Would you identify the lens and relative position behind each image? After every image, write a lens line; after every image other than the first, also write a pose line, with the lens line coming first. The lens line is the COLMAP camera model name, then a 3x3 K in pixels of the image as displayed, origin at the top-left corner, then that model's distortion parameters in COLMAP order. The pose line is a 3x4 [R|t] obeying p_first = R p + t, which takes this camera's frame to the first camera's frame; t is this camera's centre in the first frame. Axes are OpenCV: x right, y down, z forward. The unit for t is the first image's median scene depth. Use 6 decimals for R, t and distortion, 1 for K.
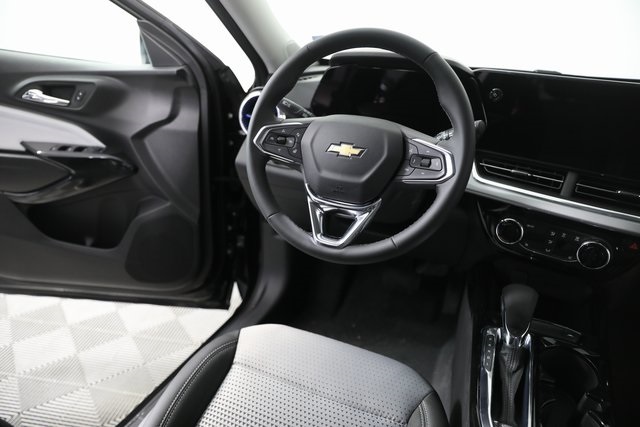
lens RADIAL K [[432.0, 0, 320.0], [0, 432.0, 213.5], [0, 0, 1]] dist [-0.118984, 0.089542]
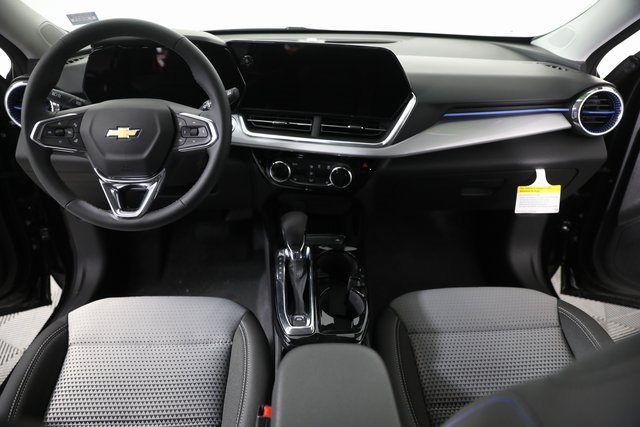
lens RADIAL K [[432.0, 0, 320.0], [0, 432.0, 213.5], [0, 0, 1]] dist [-0.118984, 0.089542]
pose [[0.893561, -0.236428, 0.381641, 0.045401], [0.190292, 0.969412, 0.155012, -0.013483], [-0.406617, -0.065890, 0.911220, -0.222579]]
